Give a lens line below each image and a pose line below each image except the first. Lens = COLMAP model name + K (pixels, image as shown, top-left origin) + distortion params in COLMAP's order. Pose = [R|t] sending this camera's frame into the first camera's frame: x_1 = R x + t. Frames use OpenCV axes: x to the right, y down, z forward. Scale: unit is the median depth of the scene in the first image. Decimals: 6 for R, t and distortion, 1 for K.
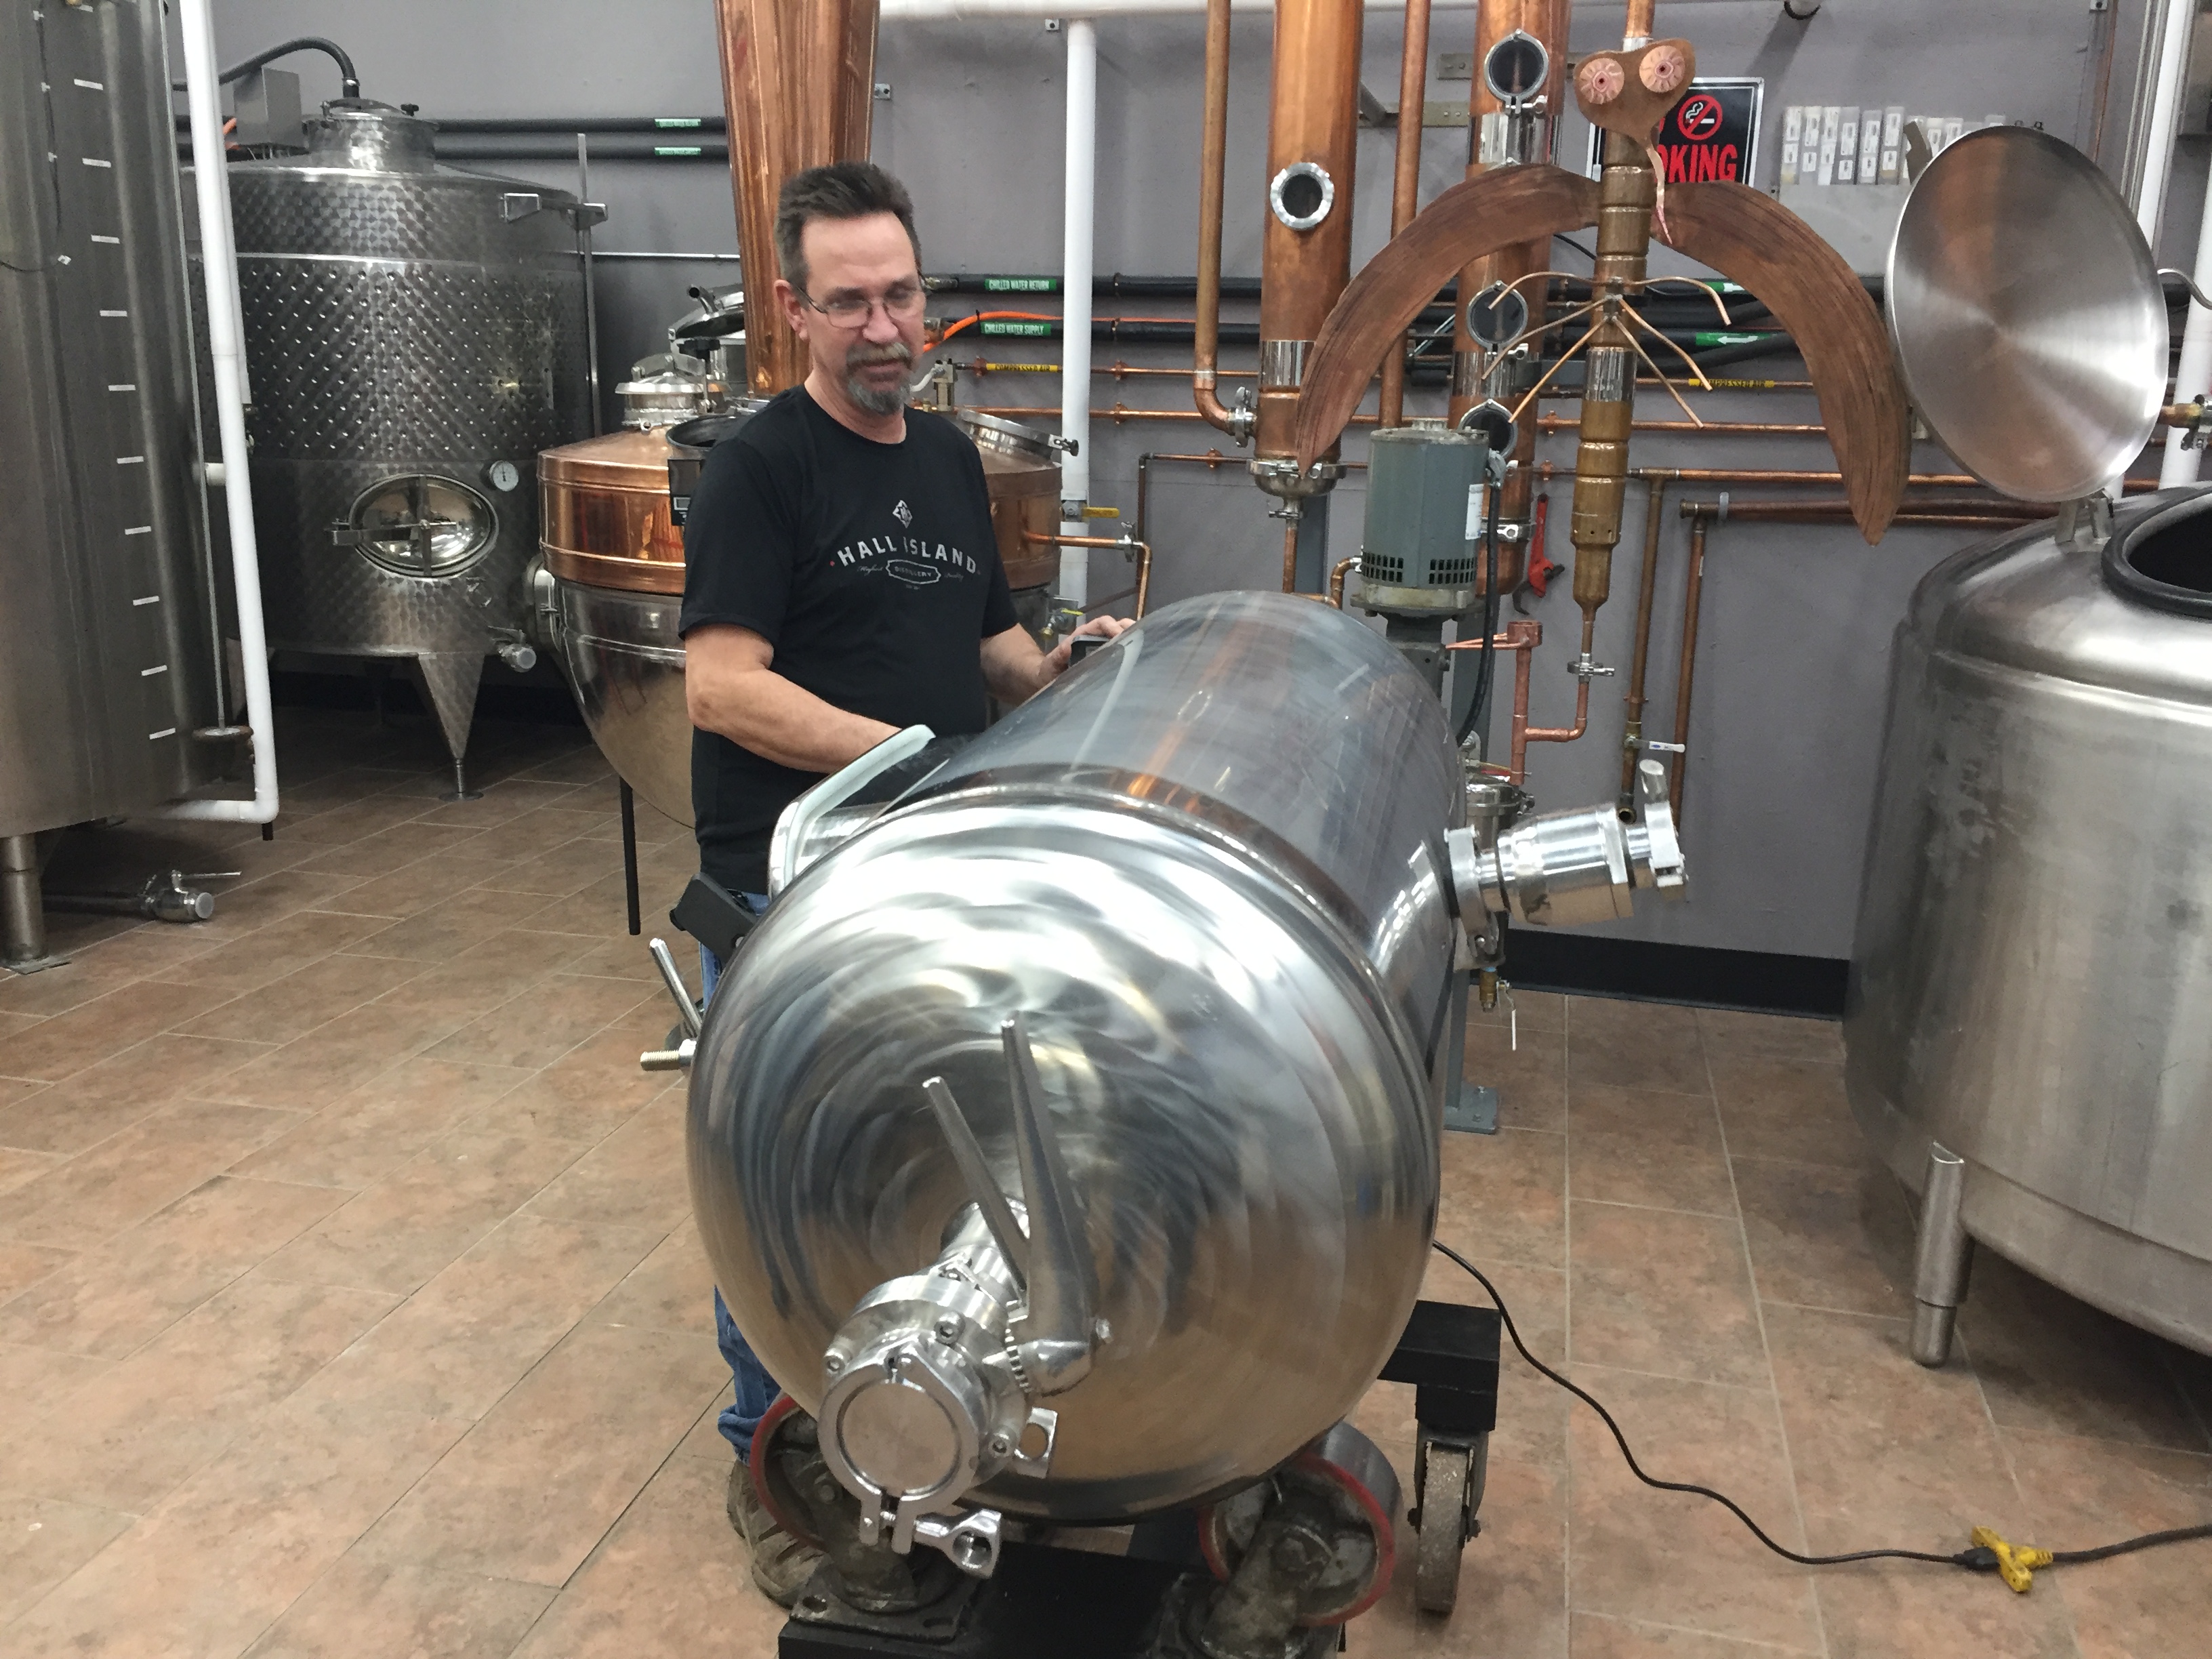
lens RADIAL K [[1906.7, 0, 1106.0], [0, 1906.7, 829.5], [0, 0, 1]] dist [0.084150, -0.110631]
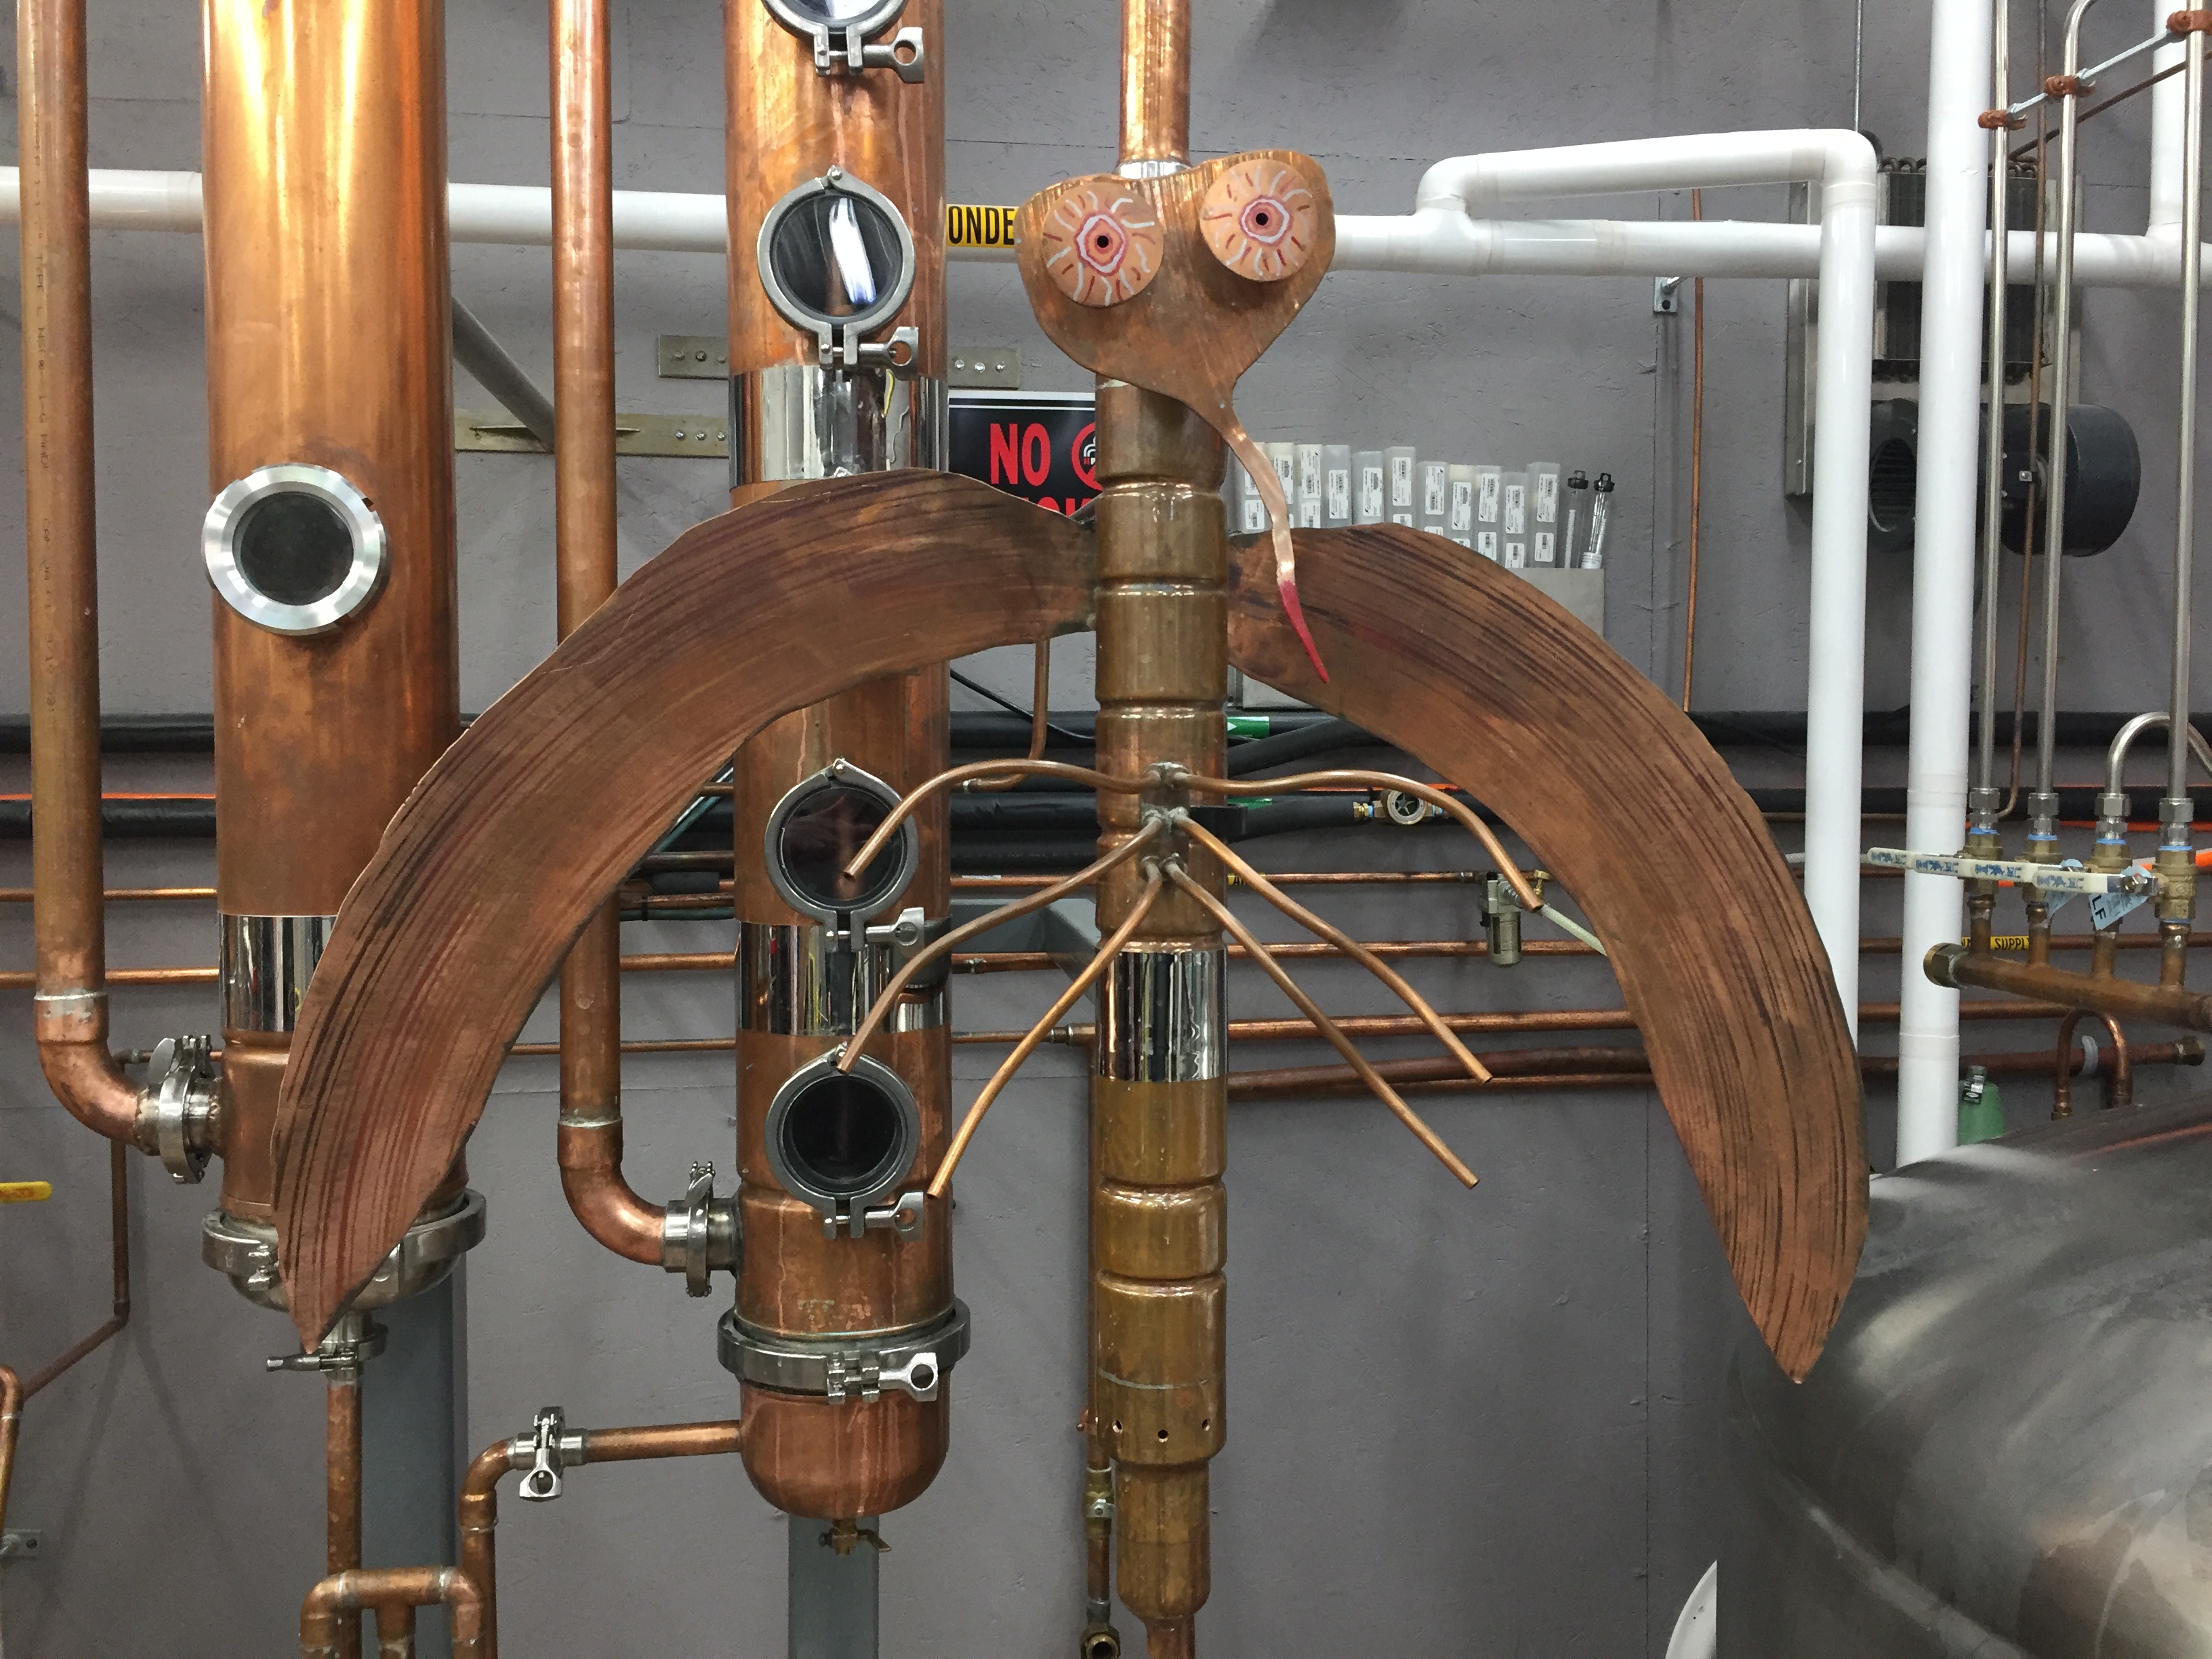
lens RADIAL K [[1906.7, 0, 1106.0], [0, 1906.7, 829.5], [0, 0, 1]] dist [0.084150, -0.110631]
pose [[0.930351, -0.040131, 0.364468, 0.105489], [0.109956, 0.978782, -0.172903, -0.187056], [-0.349796, 0.200936, 0.915023, 0.591376]]
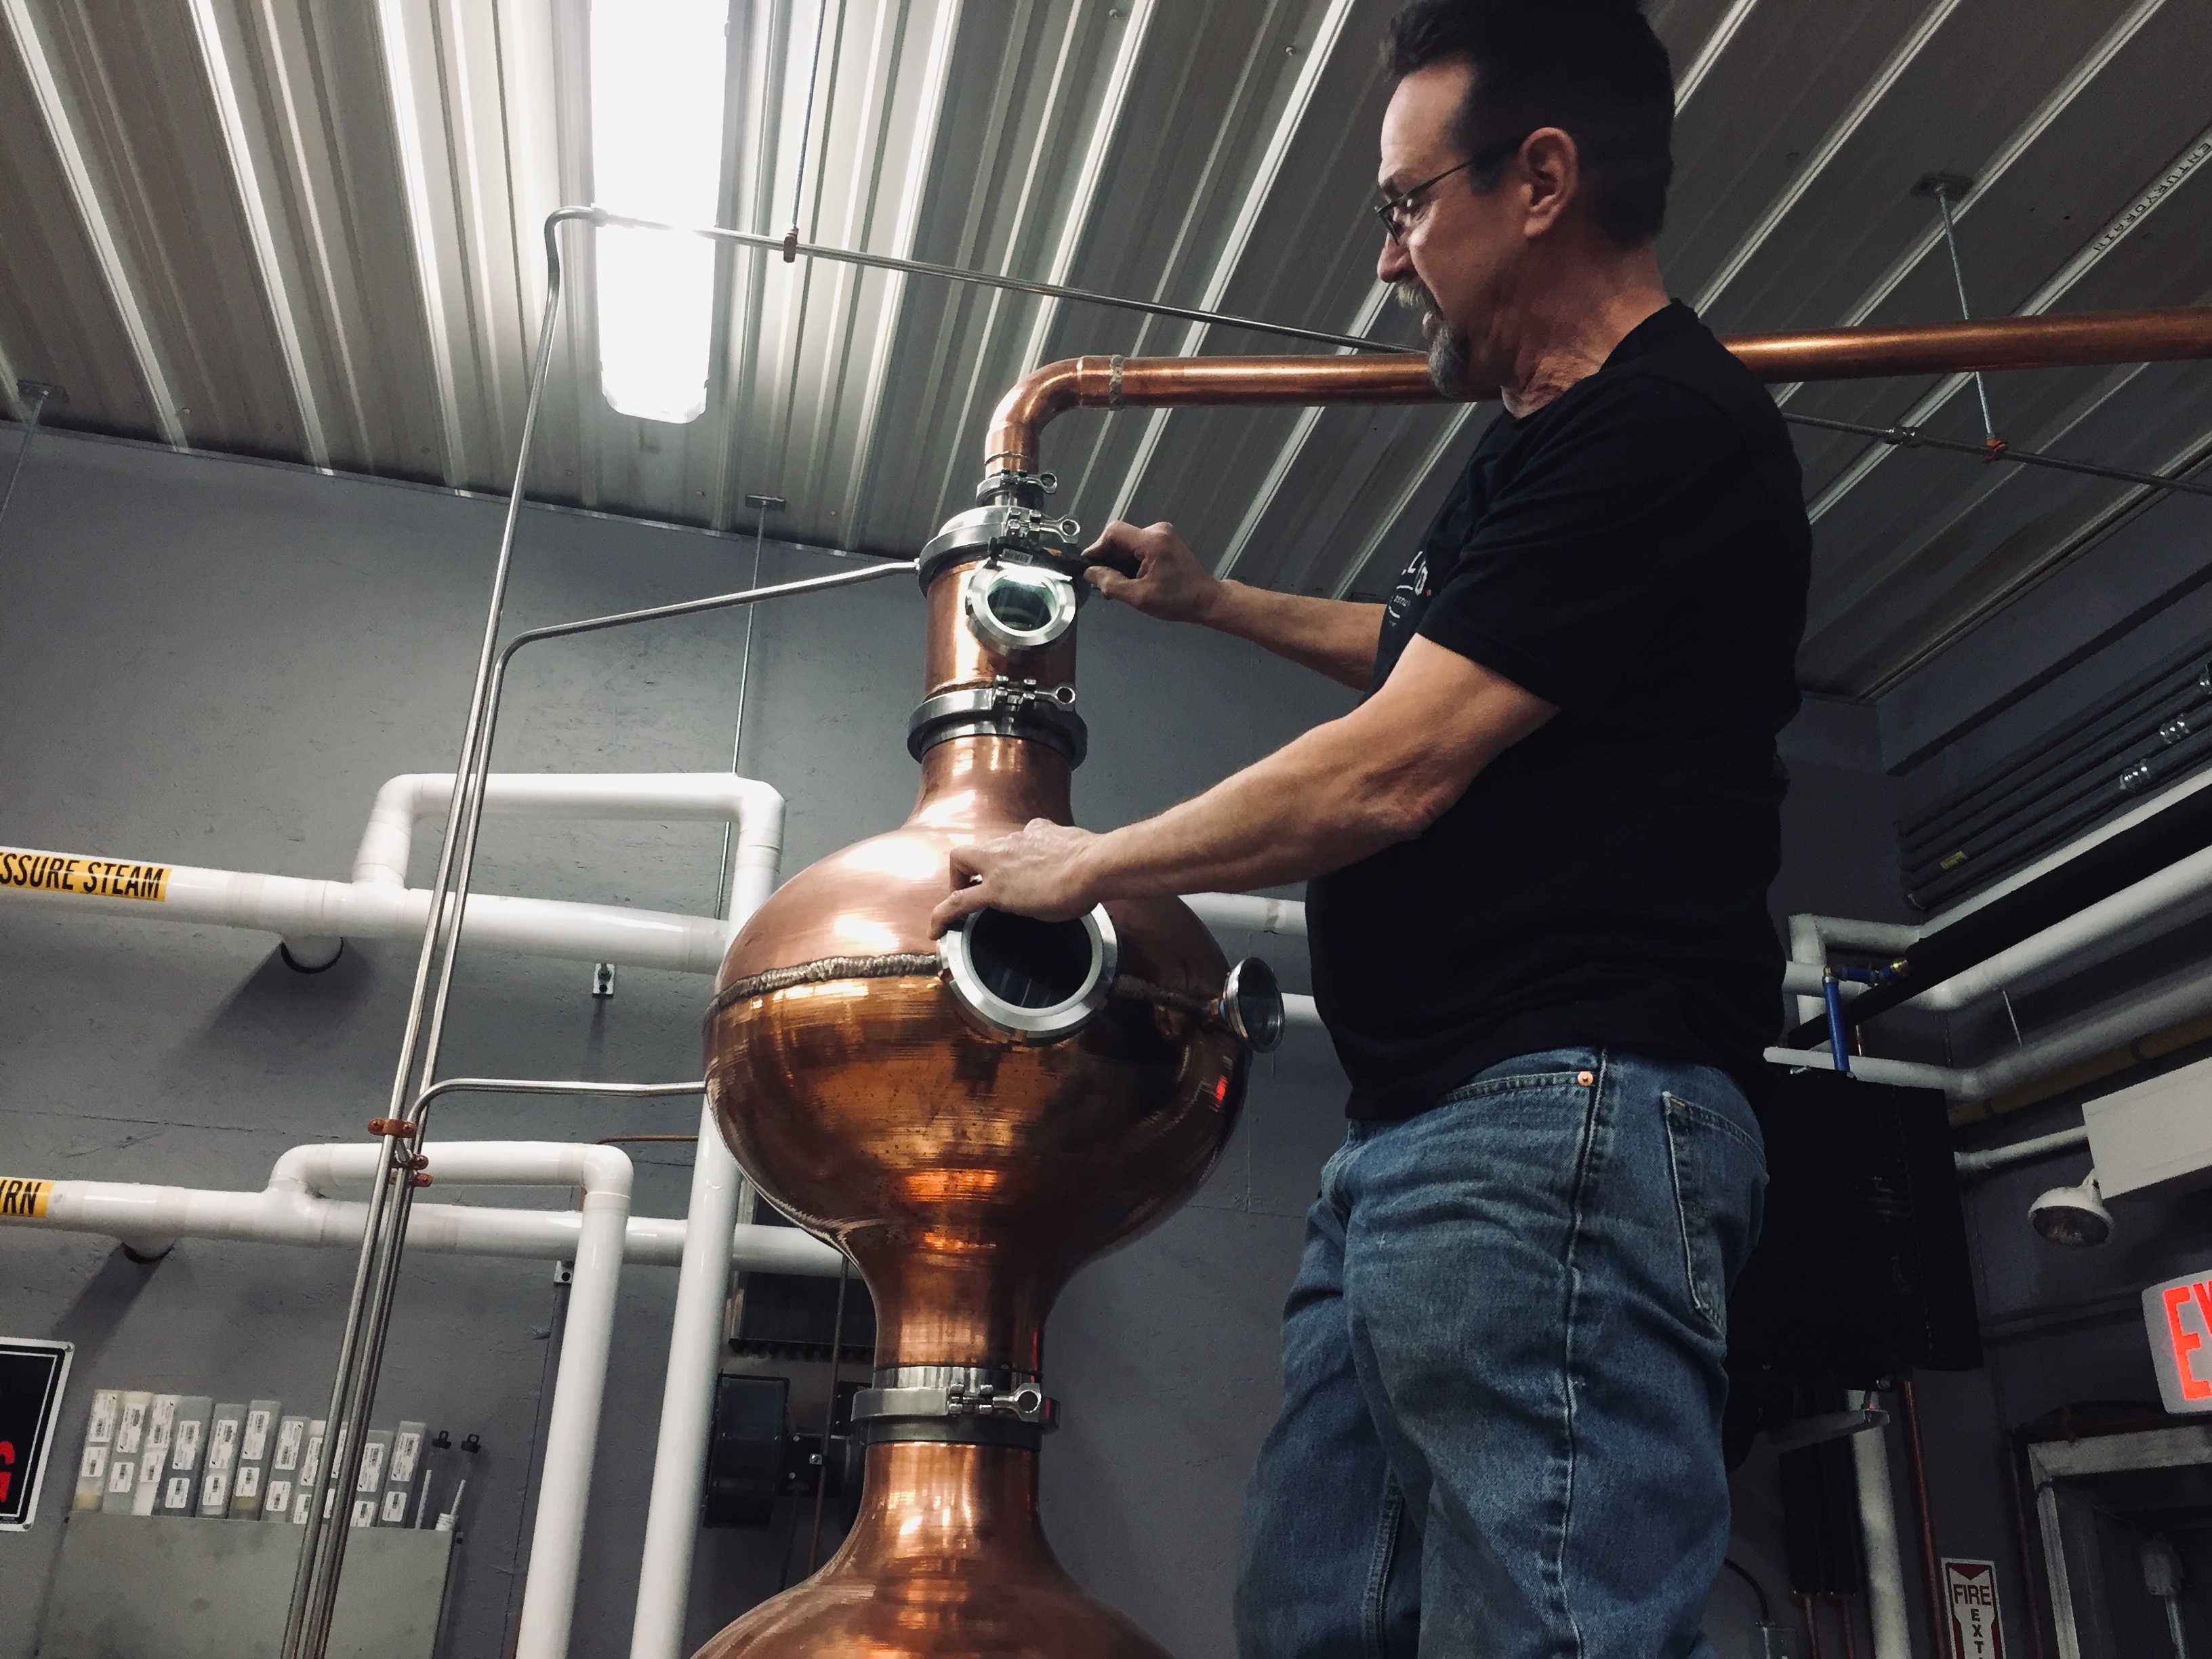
lens RADIAL K [[1906.7, 0, 1106.0], [0, 1906.7, 829.5], [0, 0, 1]] dist [0.084150, -0.110631]
pose [[0.905124, 0.178217, 0.385991, 0.455487], [0.084992, 0.813722, -0.575006, -0.153922], [-0.416565, 0.553258, 0.721373, 0.356710]]
